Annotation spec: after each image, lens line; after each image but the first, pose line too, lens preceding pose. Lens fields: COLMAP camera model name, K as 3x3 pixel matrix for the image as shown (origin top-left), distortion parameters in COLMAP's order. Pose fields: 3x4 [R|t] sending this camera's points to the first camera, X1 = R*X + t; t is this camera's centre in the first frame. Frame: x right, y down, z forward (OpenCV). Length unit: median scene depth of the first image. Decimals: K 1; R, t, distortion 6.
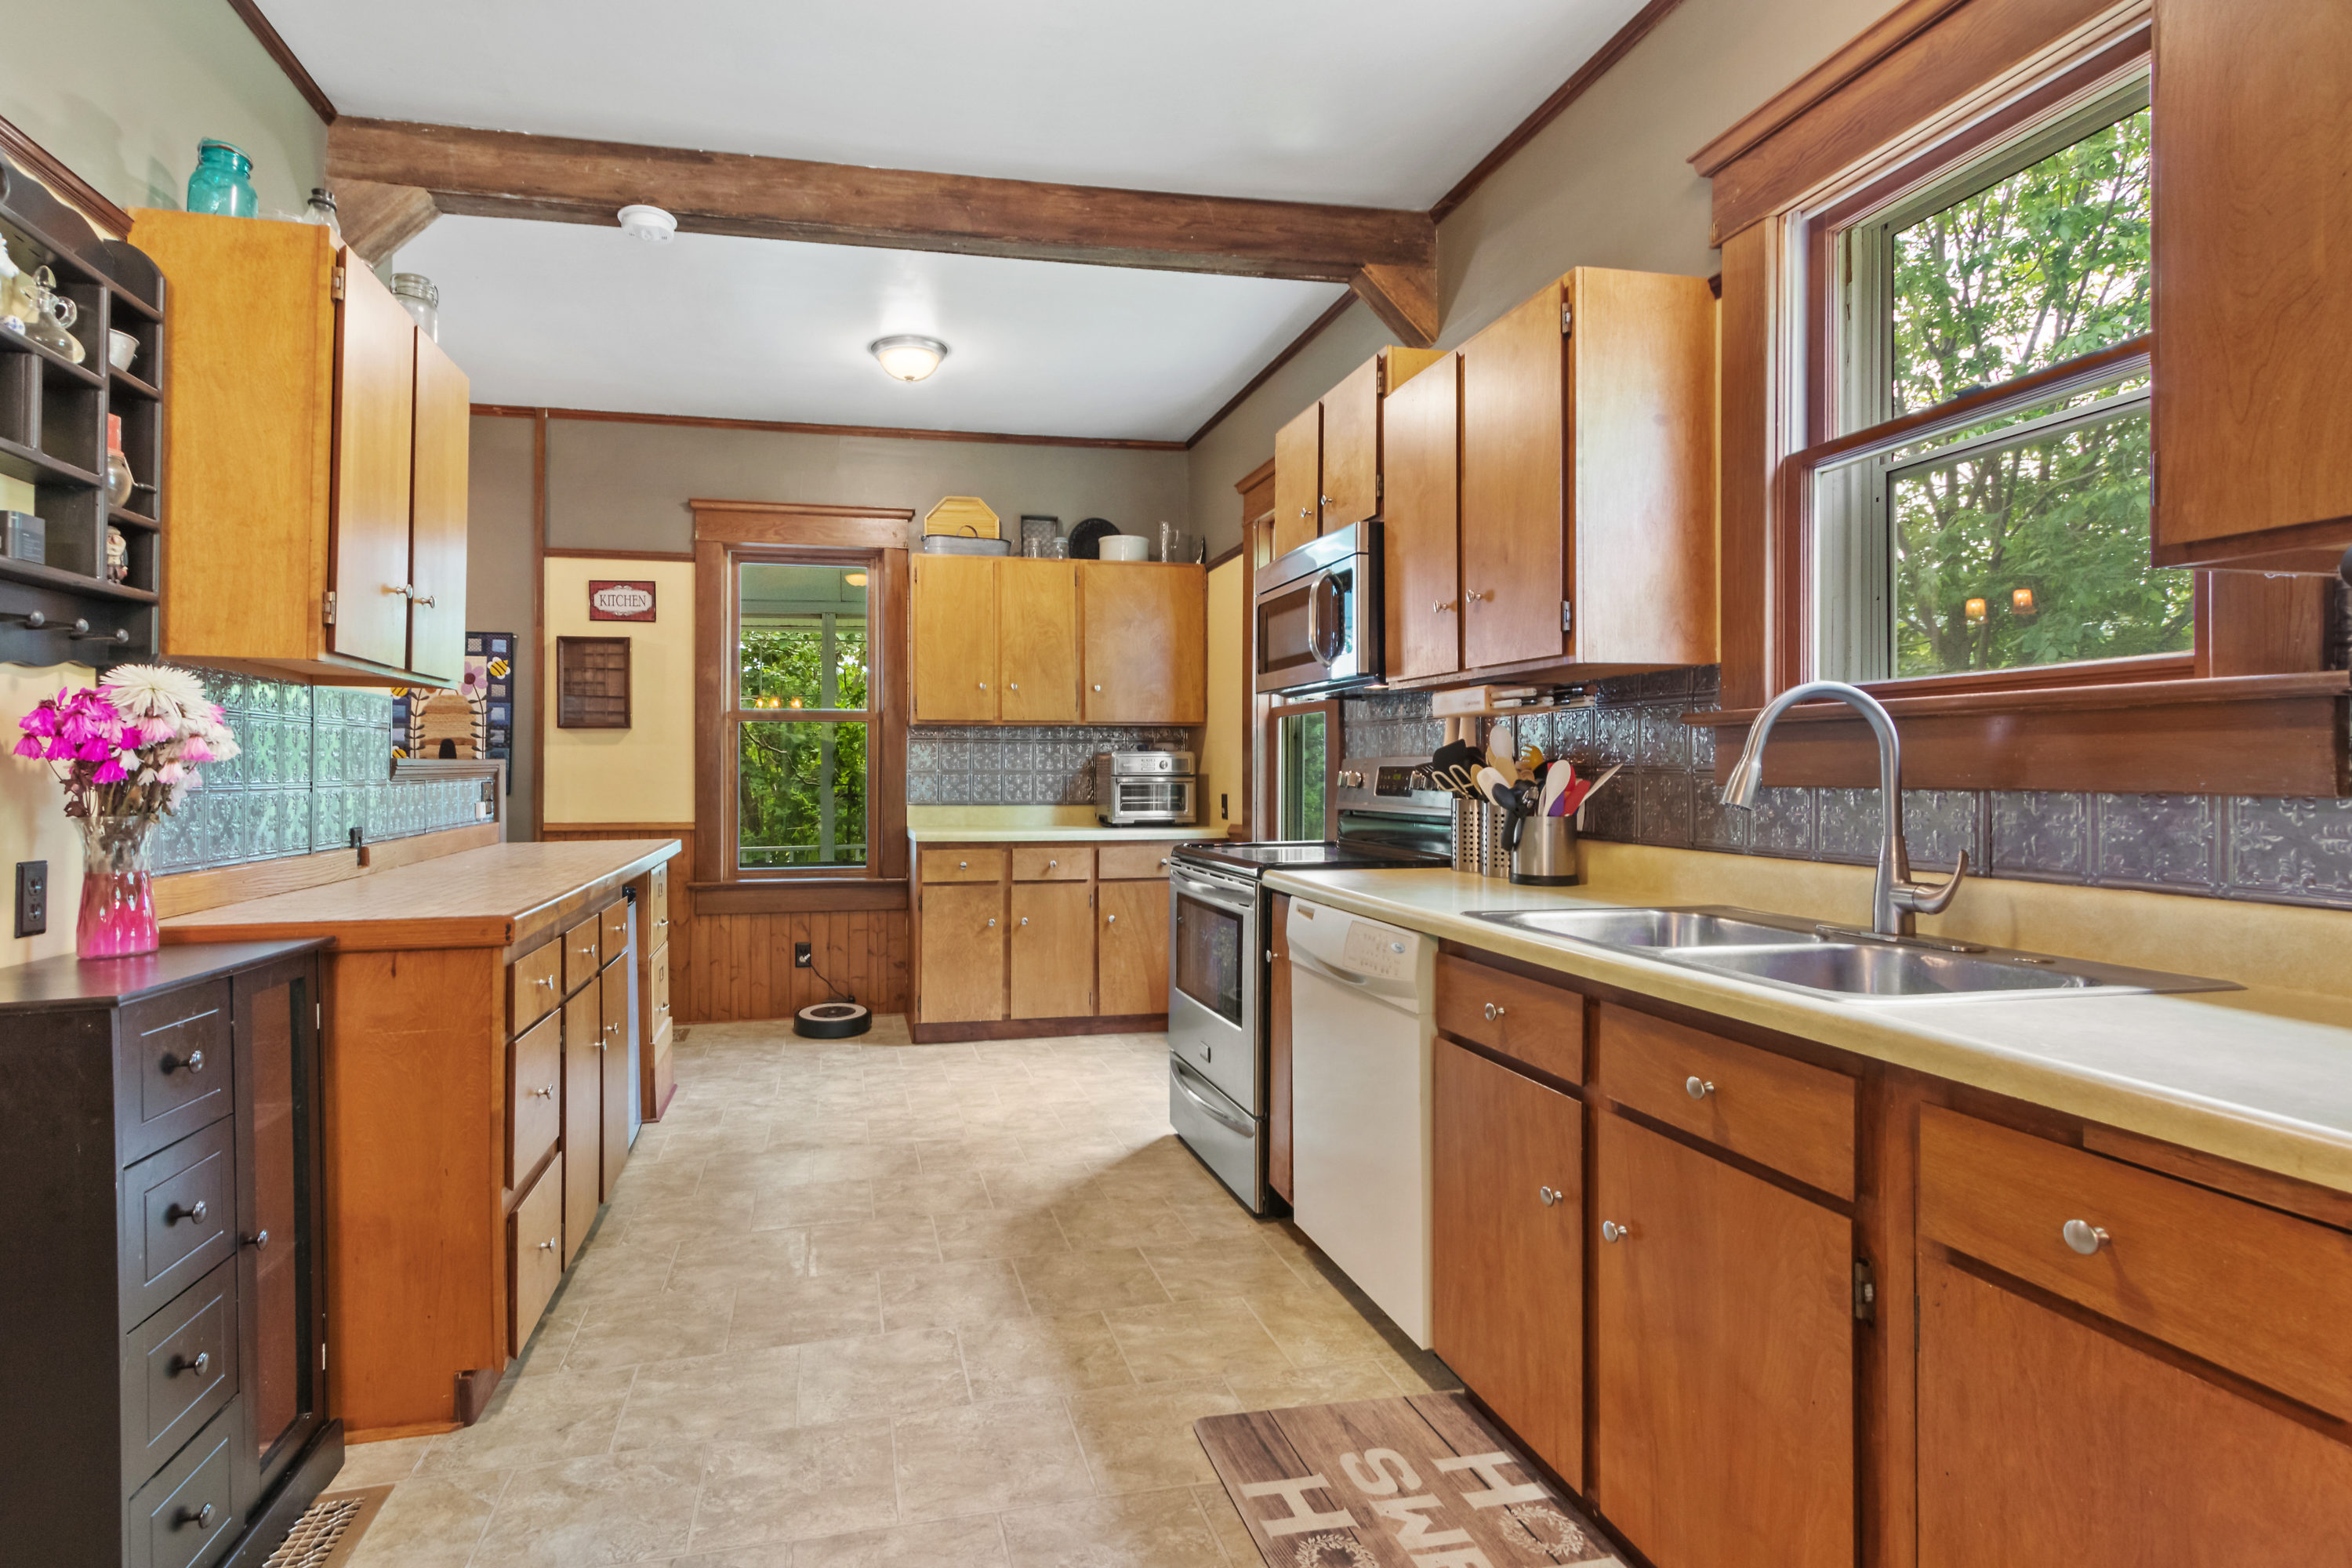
lens RADIAL K [[1157.7, 0, 1075.9], [0, 1157.7, 775.8], [0, 0, 1]] dist [0.003263, 0.000280]
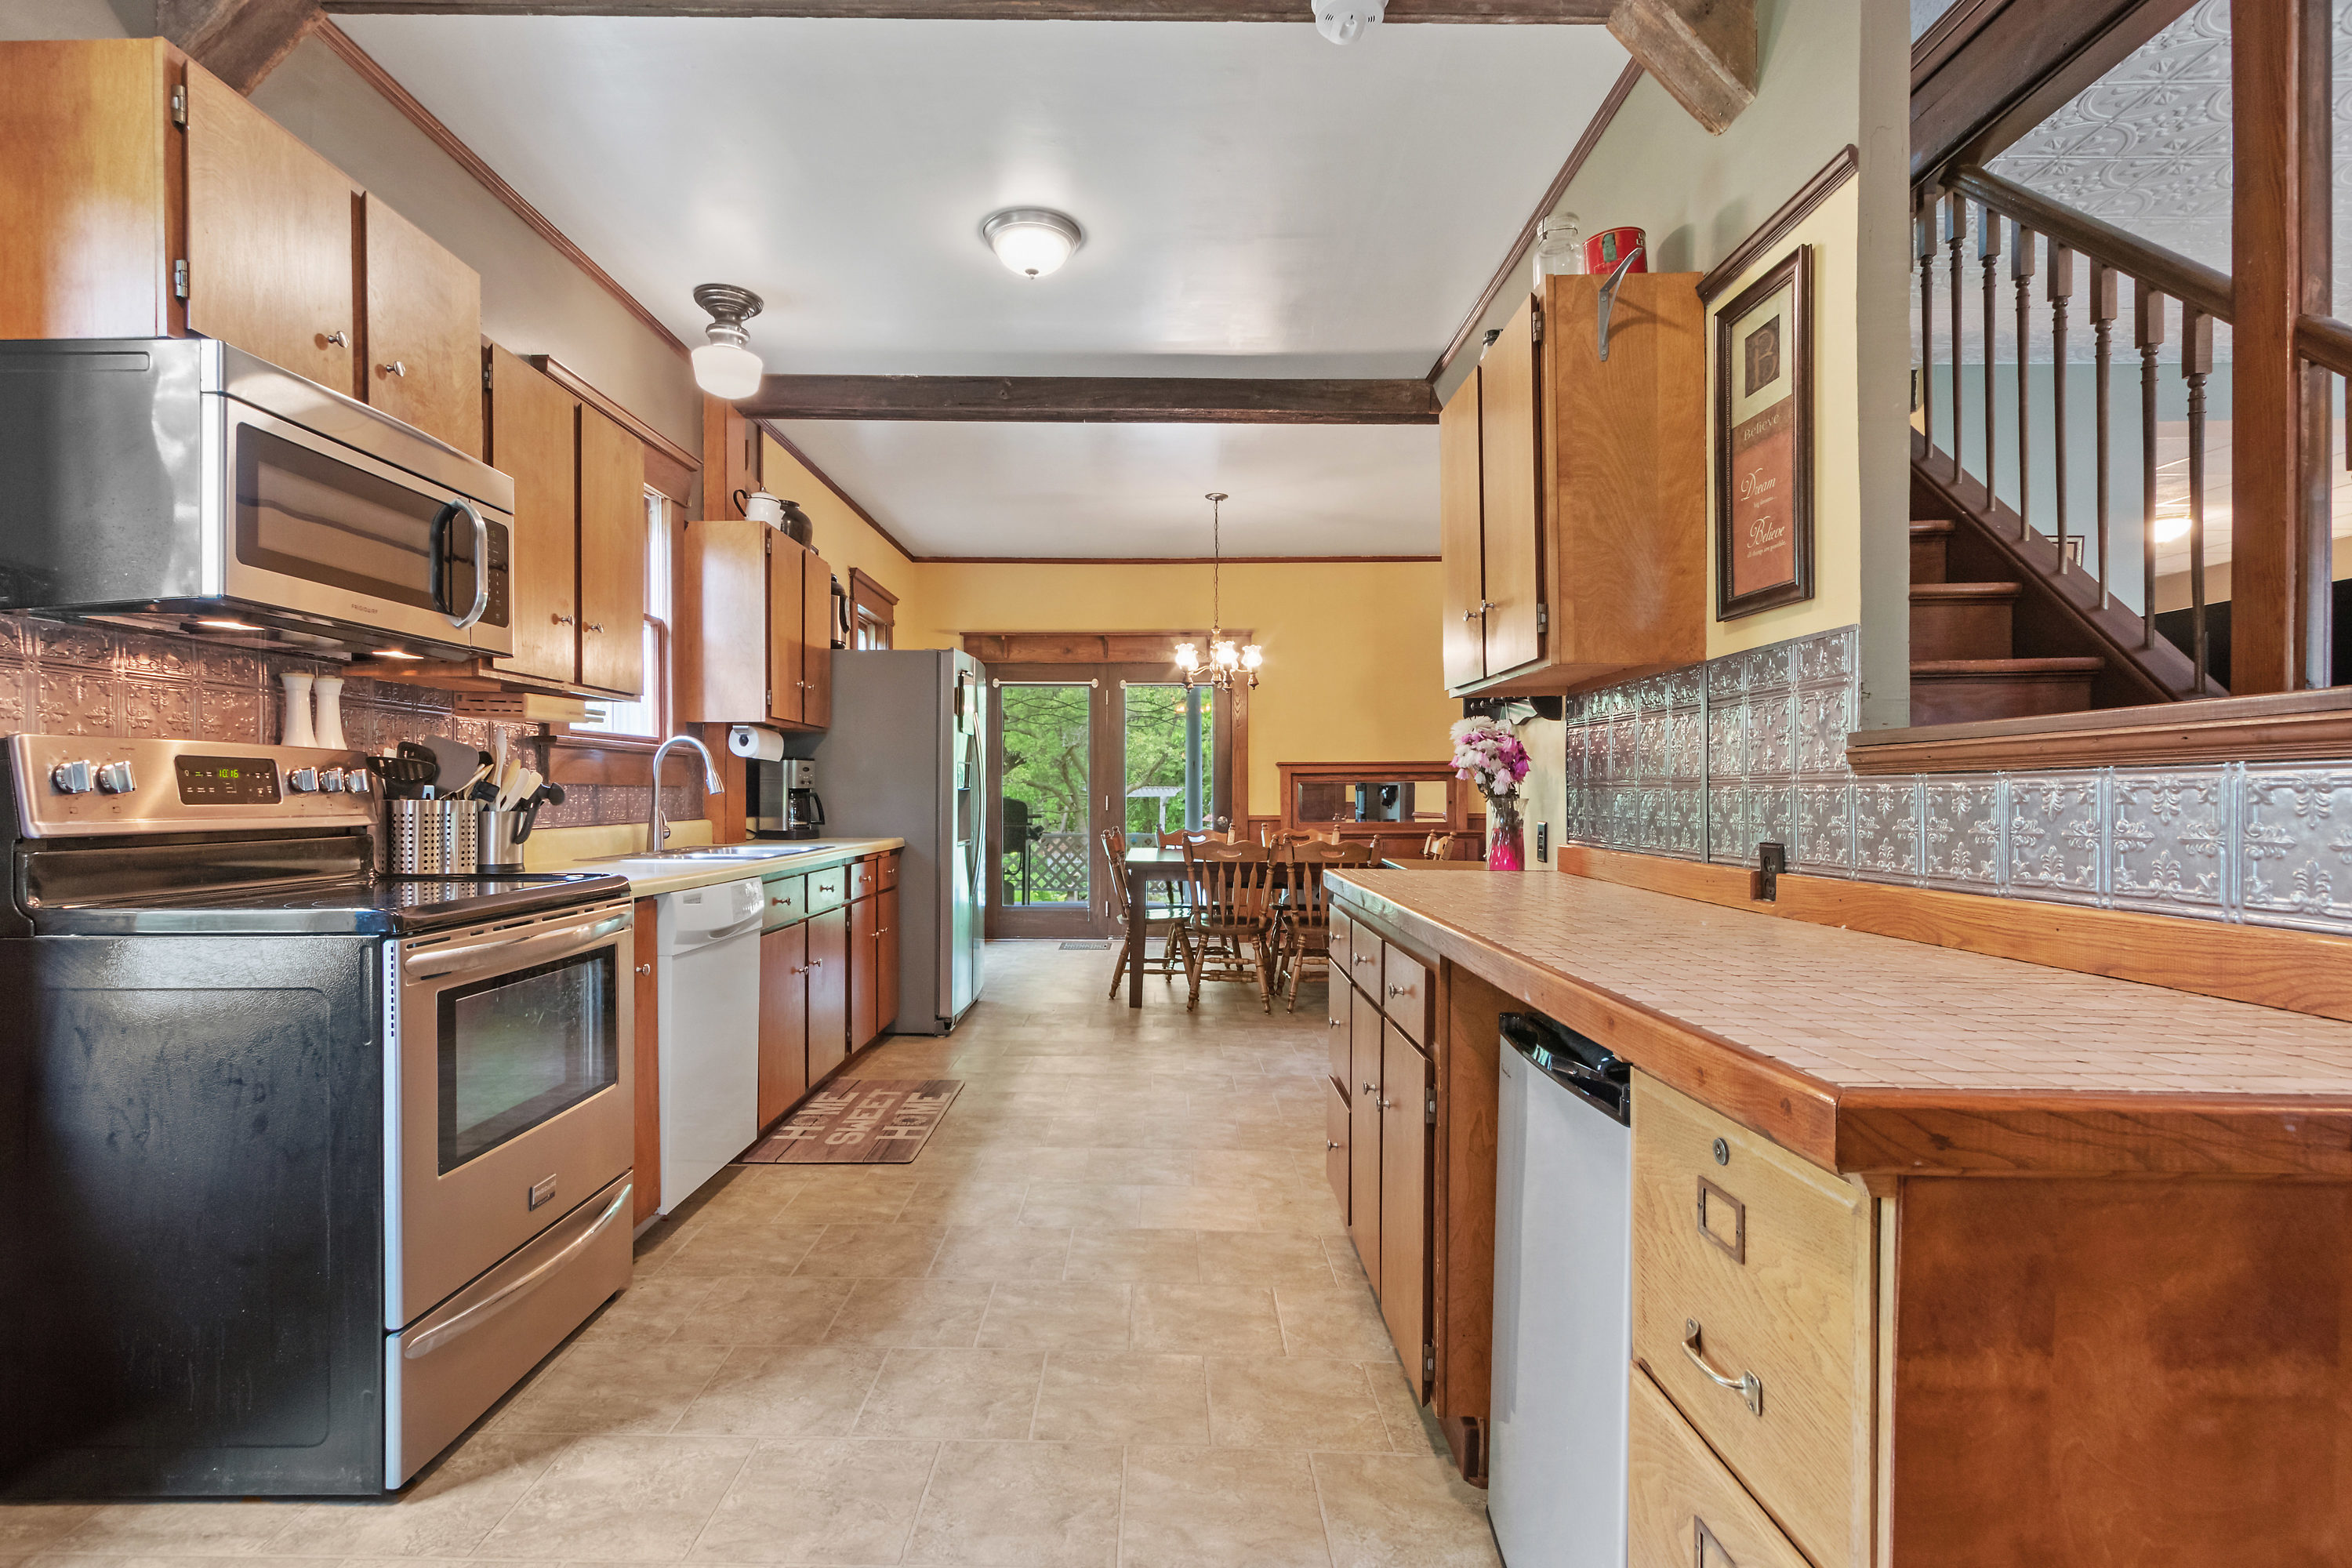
lens RADIAL K [[1121.2, 0, 1168.2], [0, 1121.2, 796.3], [0, 0, 1]] dist [0.002336, 0.000185]
pose [[-0.980661, -0.001875, 0.195706, -0.236389], [-0.001266, 0.999994, 0.003238, 0.007906], [-0.195711, 0.002928, -0.980657, 1.019296]]
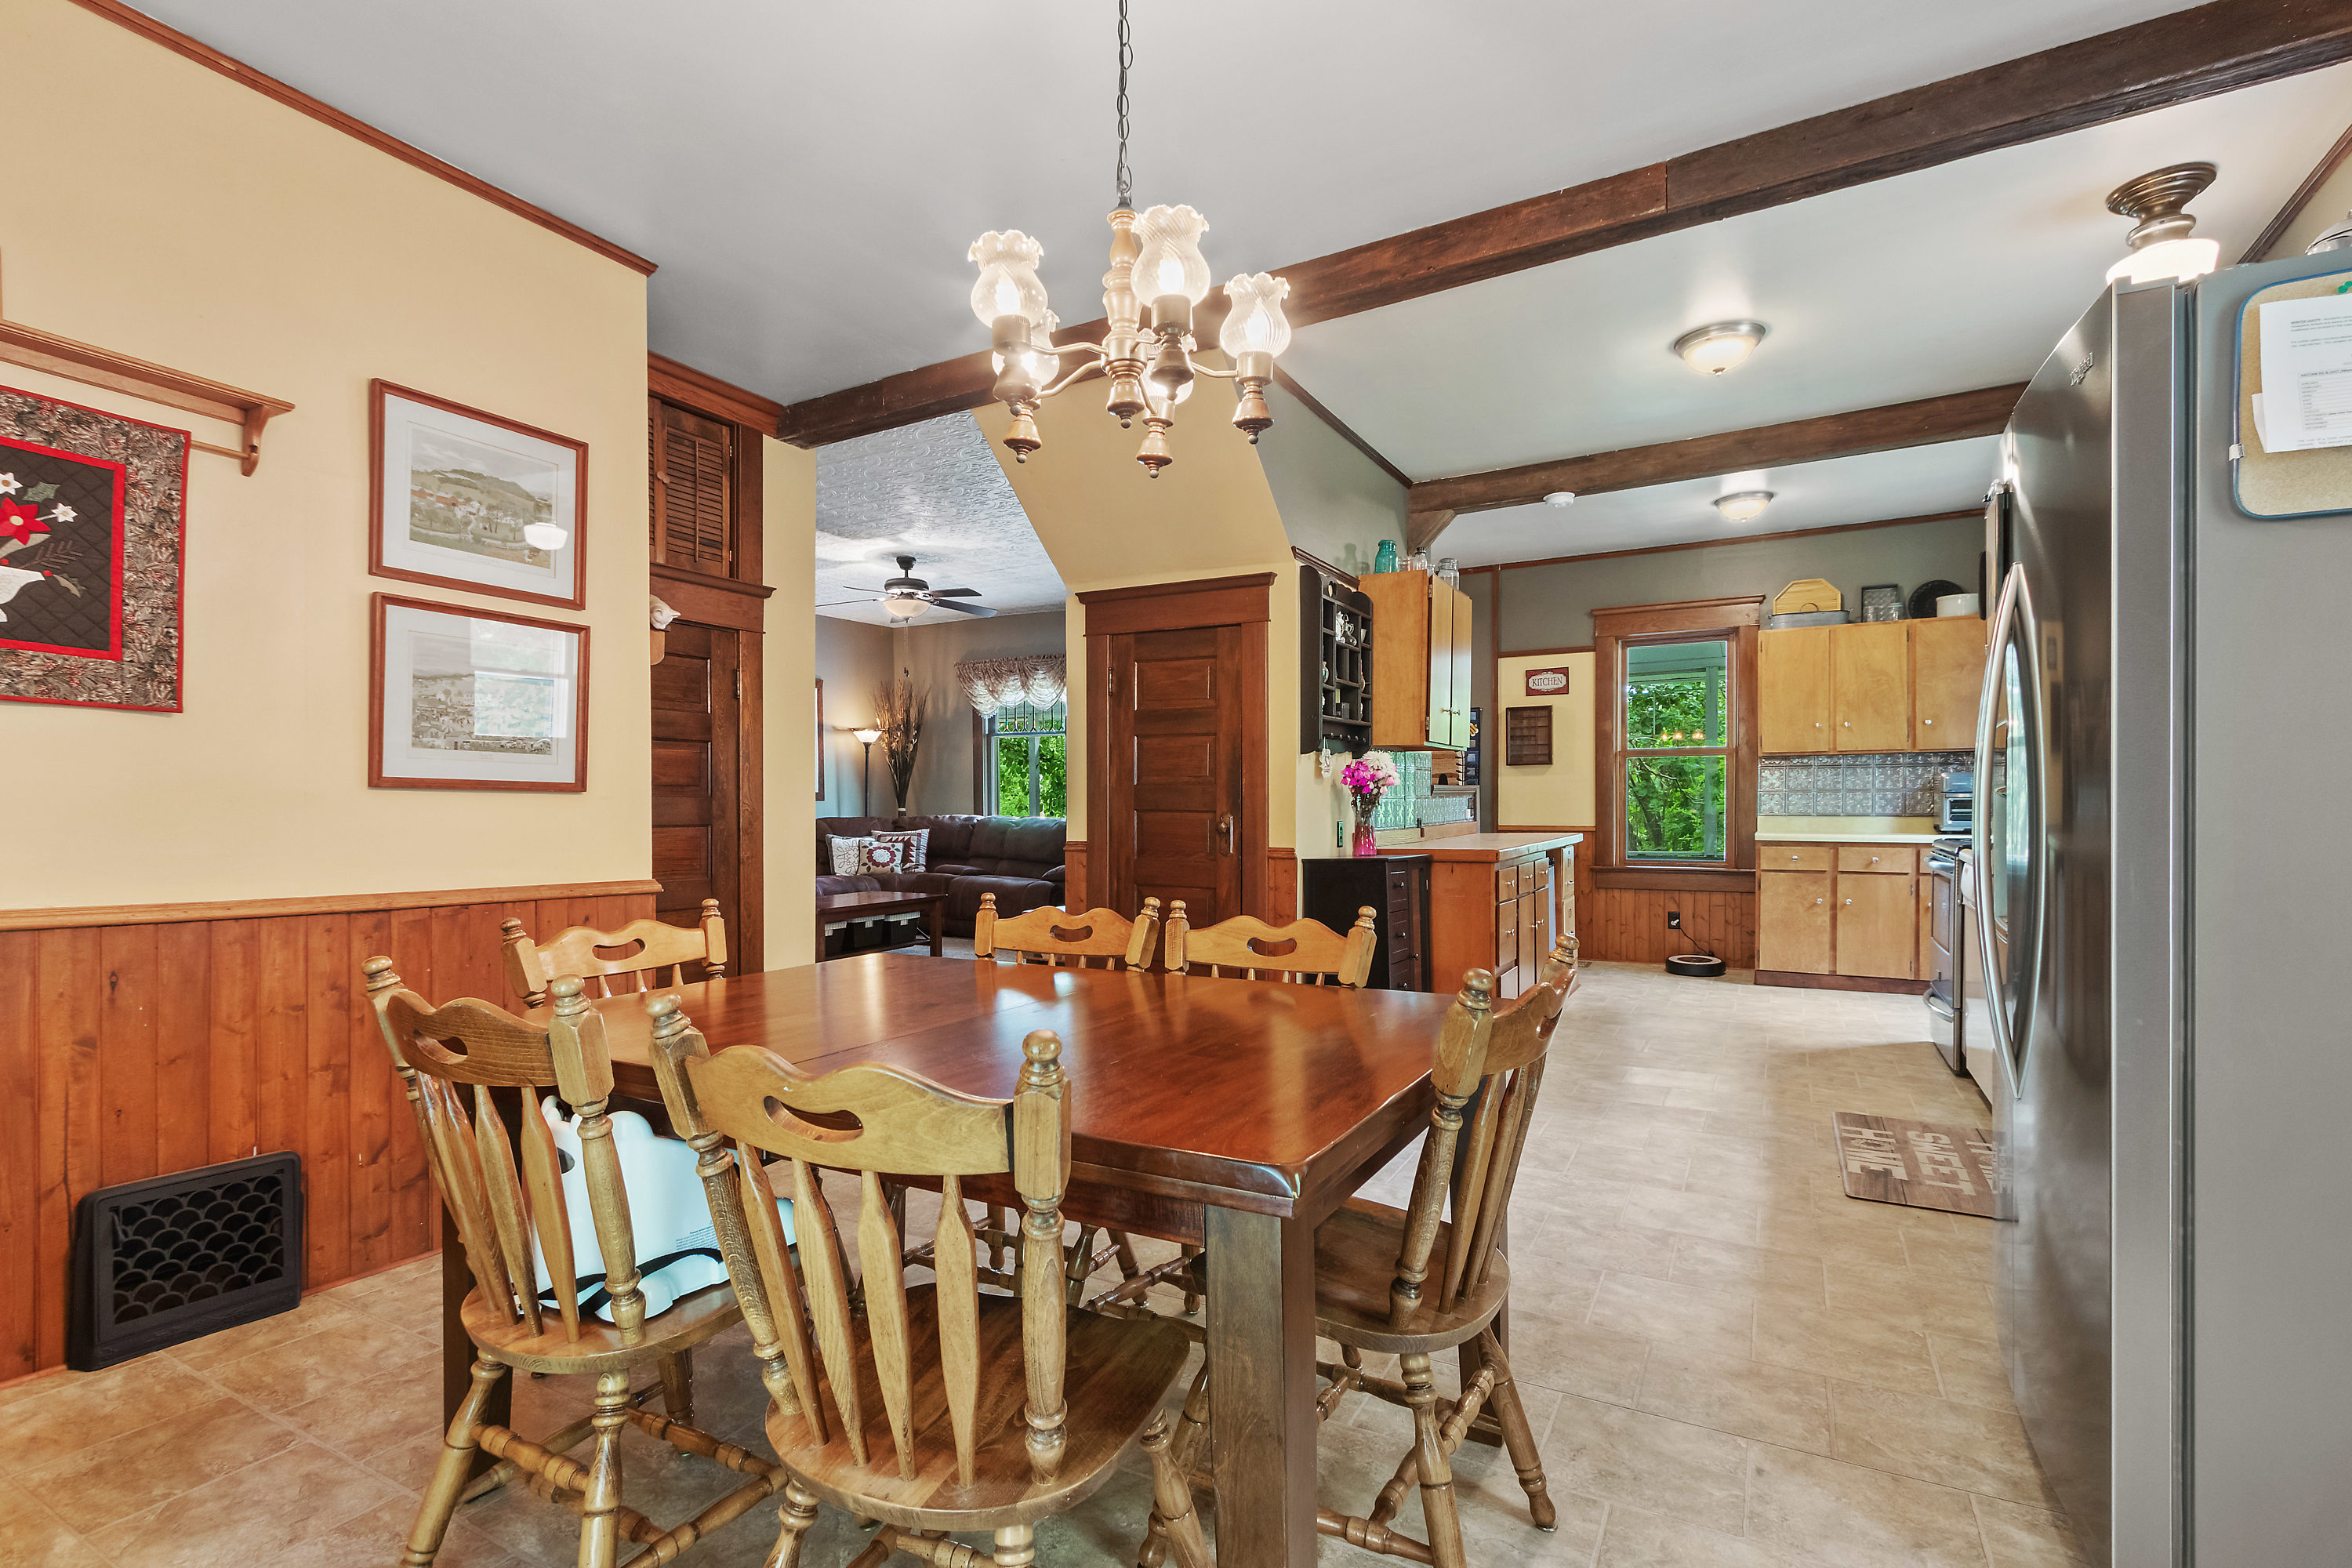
lens RADIAL K [[1088.8, 0, 1125.7], [0, 1088.8, 807.2], [0, 0, 1]] dist [0.002458, 0.000456]
pose [[0.735820, 0.000690, -0.677177, 0.191314], [0.002491, 0.999990, 0.003726, 0.009966], [0.677173, -0.004428, 0.735810, -0.481336]]
